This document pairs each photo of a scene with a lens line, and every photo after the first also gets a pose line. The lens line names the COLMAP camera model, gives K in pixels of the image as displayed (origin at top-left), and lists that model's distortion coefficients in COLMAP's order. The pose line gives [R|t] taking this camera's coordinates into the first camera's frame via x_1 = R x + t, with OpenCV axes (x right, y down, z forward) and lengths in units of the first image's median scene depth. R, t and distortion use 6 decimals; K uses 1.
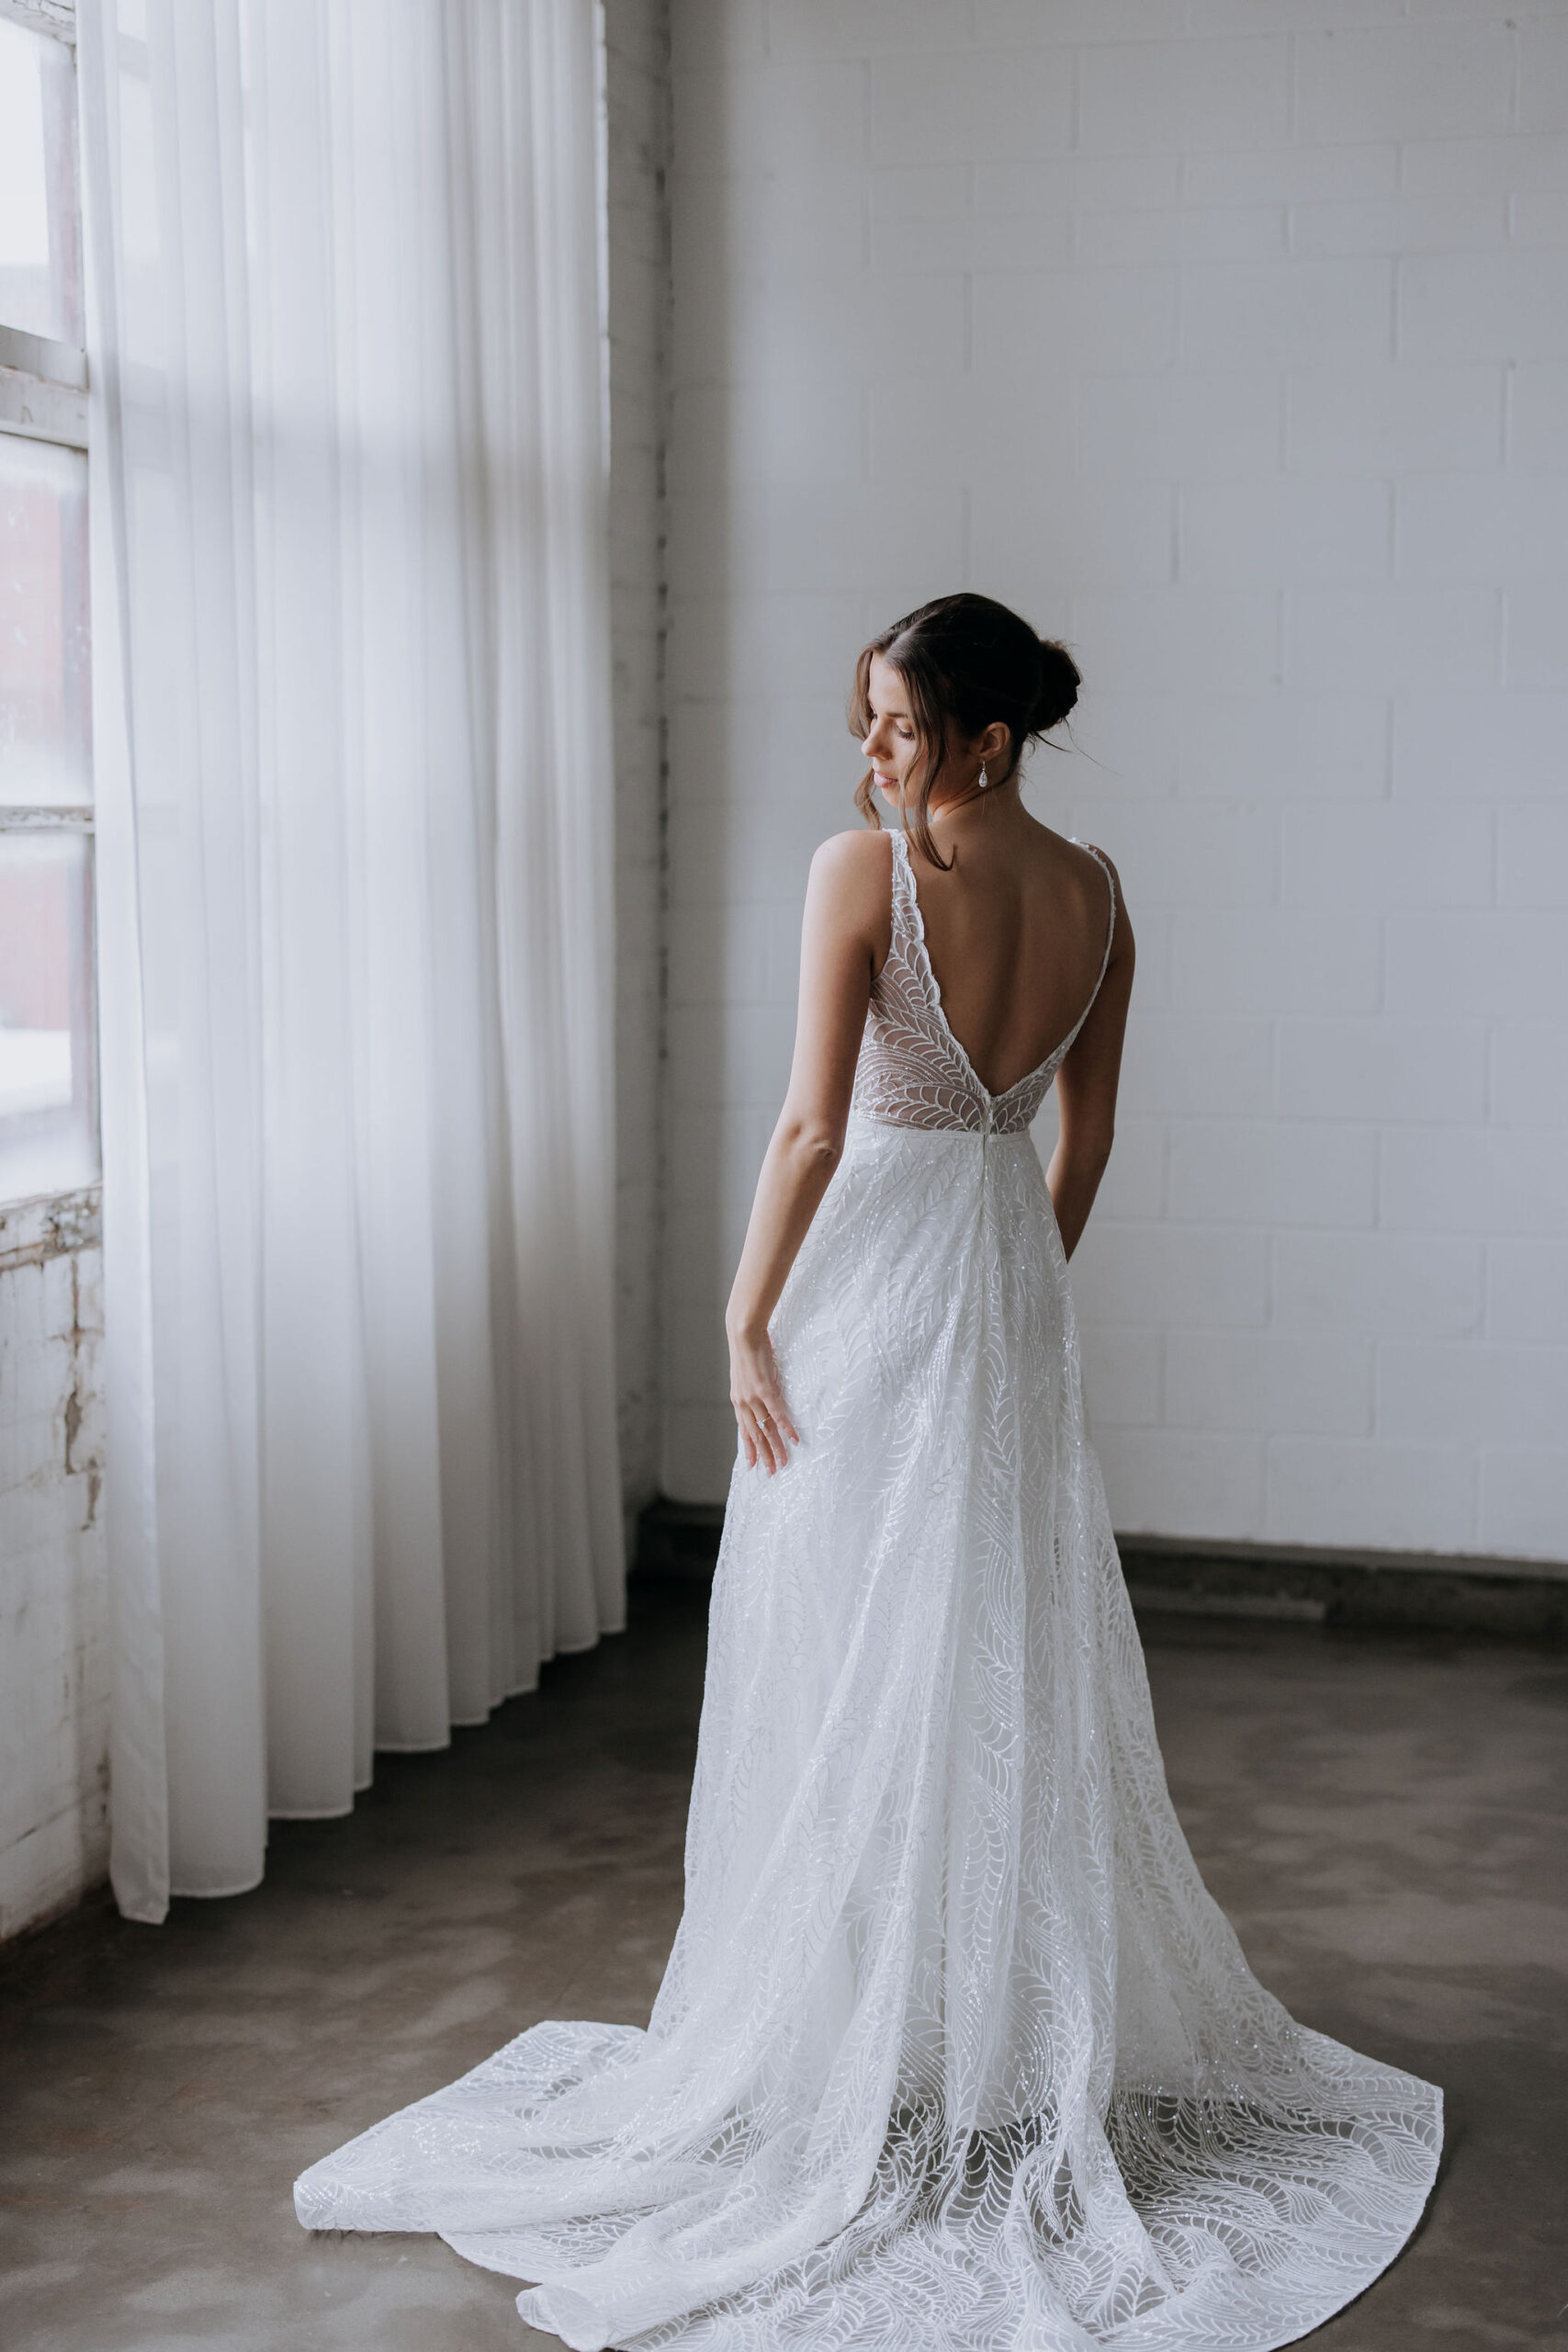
lens RADIAL K [[3369.8, 0, 784.0], [0, 3369.8, 1176.0], [0, 0, 1]] dist [0.032767, 0.033097]
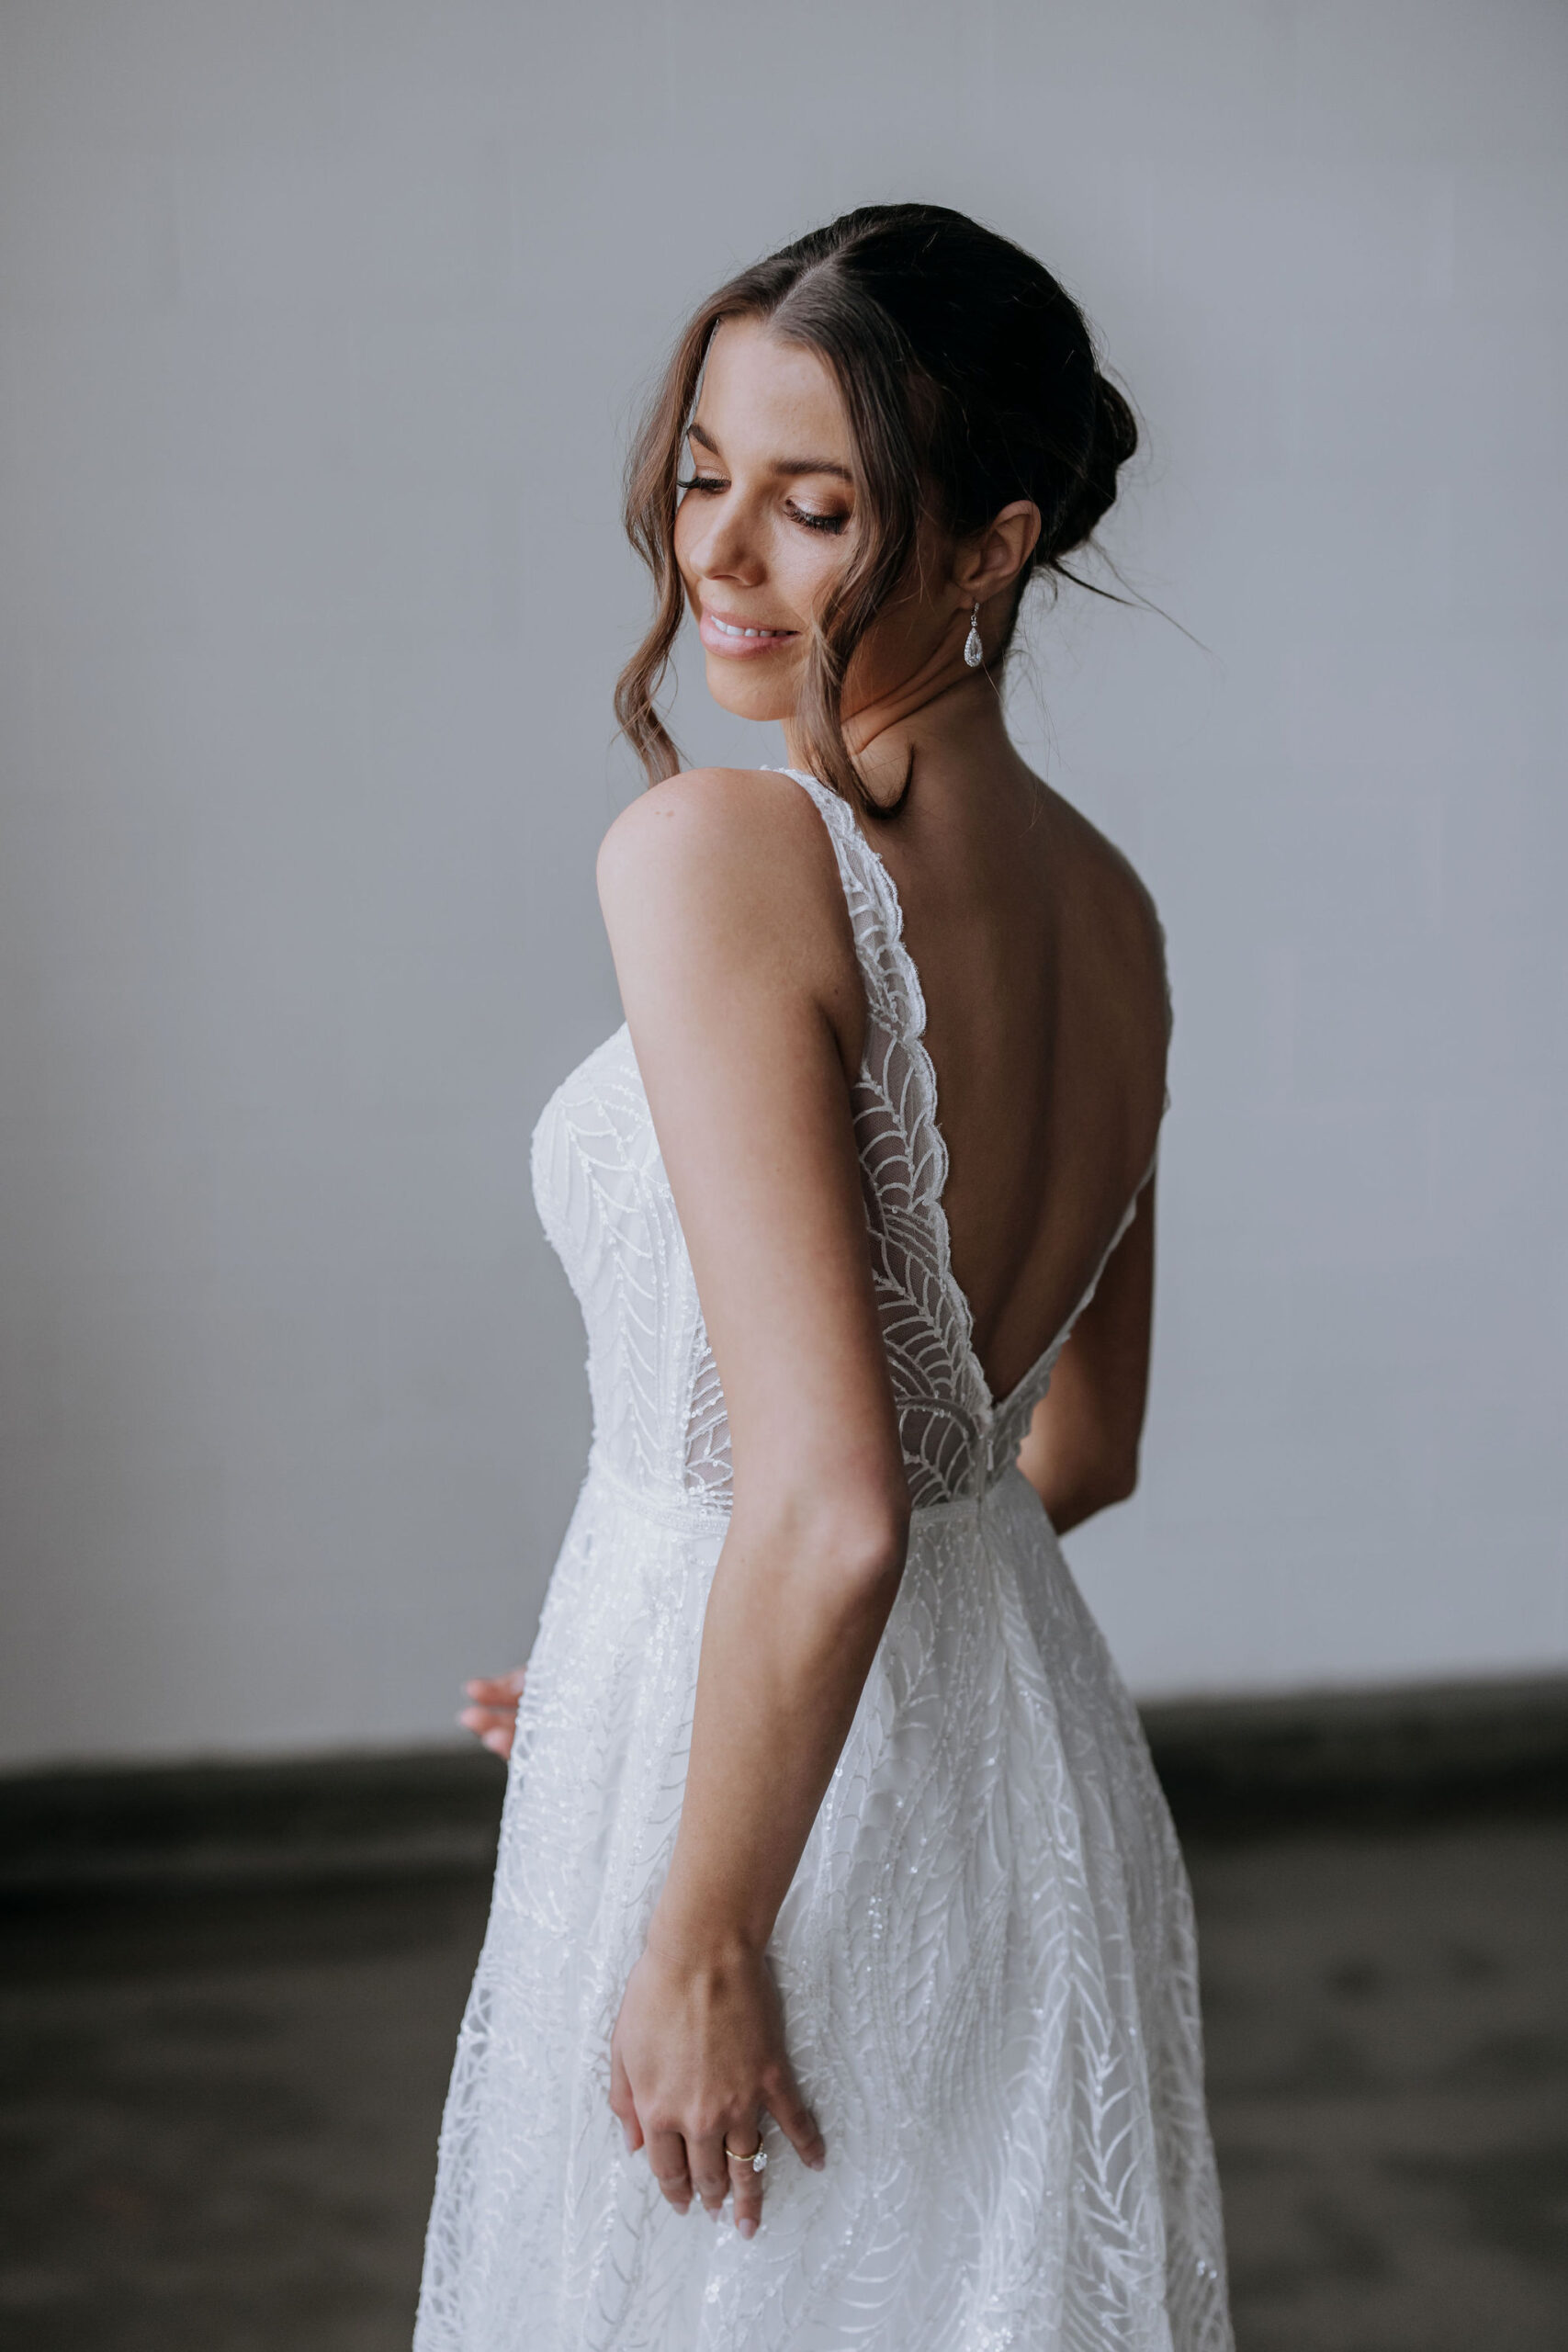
lens RADIAL K [[3298.1, 0, 784.0], [0, 3298.1, 1176.0], [0, 0, 1]] dist [0.026533, 0.076714]
pose [[0.980005, 0.002018, 0.198963, -0.033955], [0.001142, 0.999875, -0.015766, -0.035063], [-0.198970, 0.015678, 0.979880, 0.460943]]
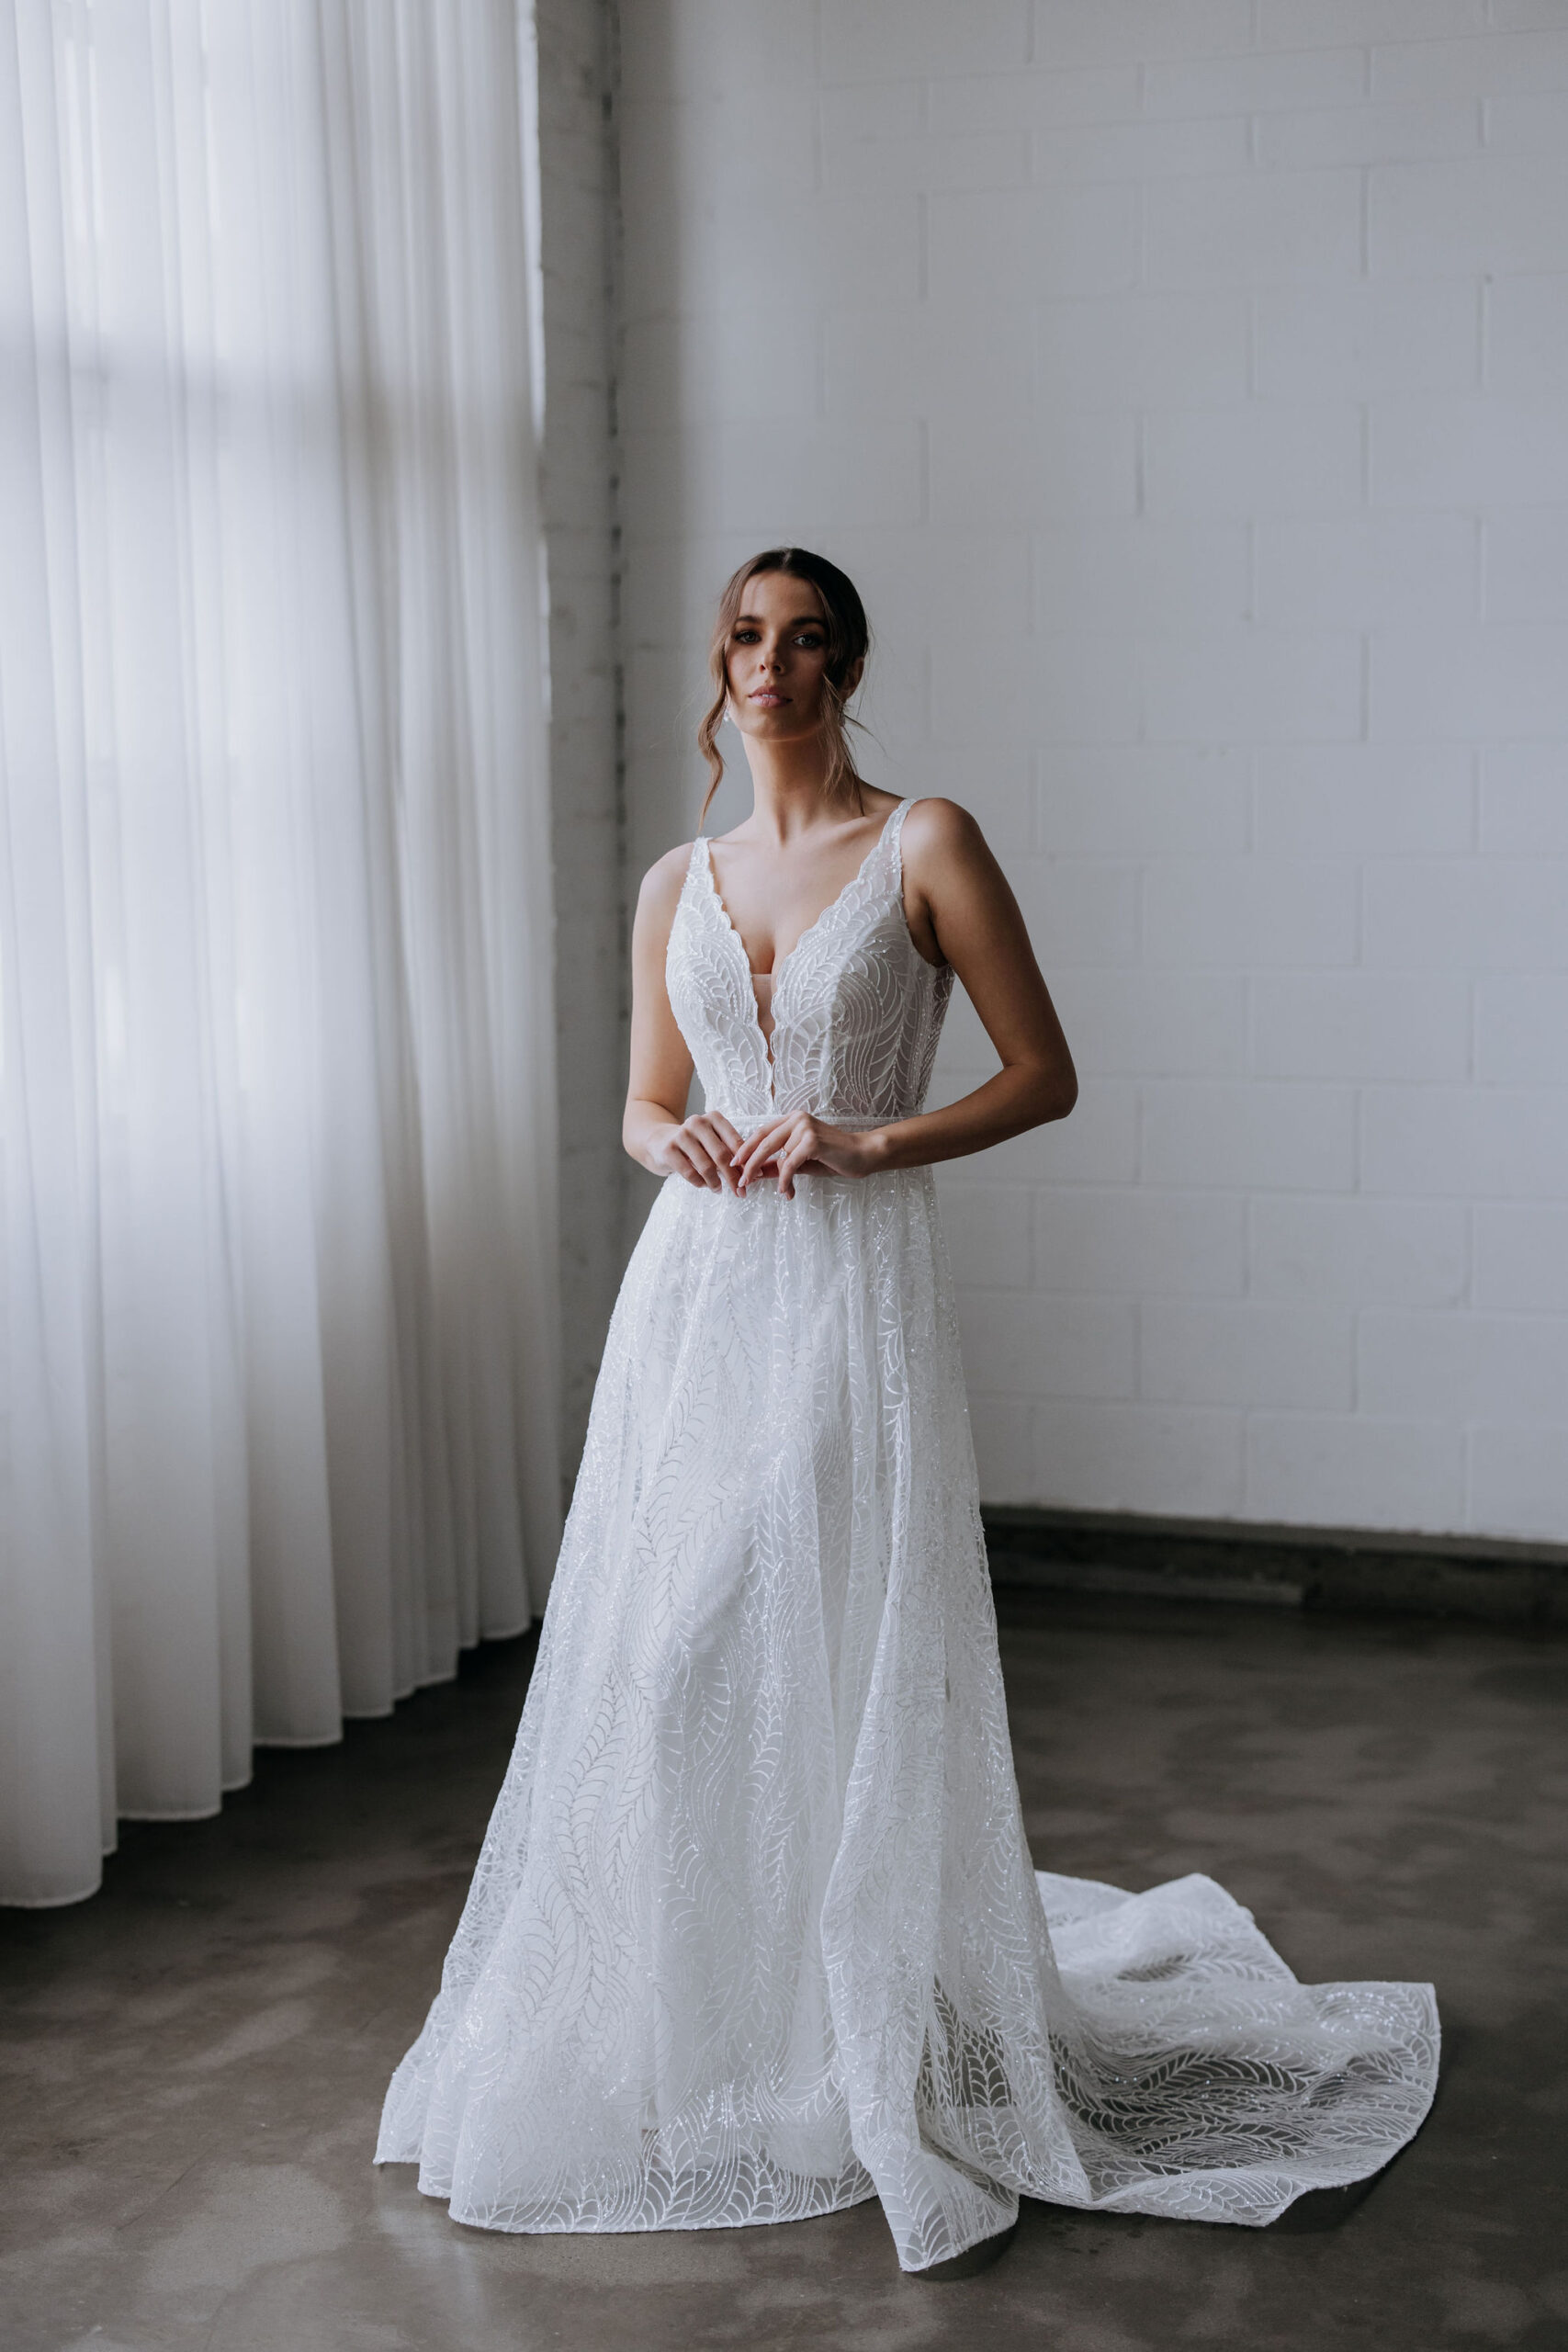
lens RADIAL K [[3319.0, 0, 784.0], [0, 3319.0, 1176.0], [0, 0, 1]] dist [0.011791, 0.032512]
pose [[0.998272, -0.005133, -0.058532, 0.084377], [0.006051, 0.999861, 0.015516, -0.005763], [0.058445, -0.015843, 0.998165, 0.068079]]
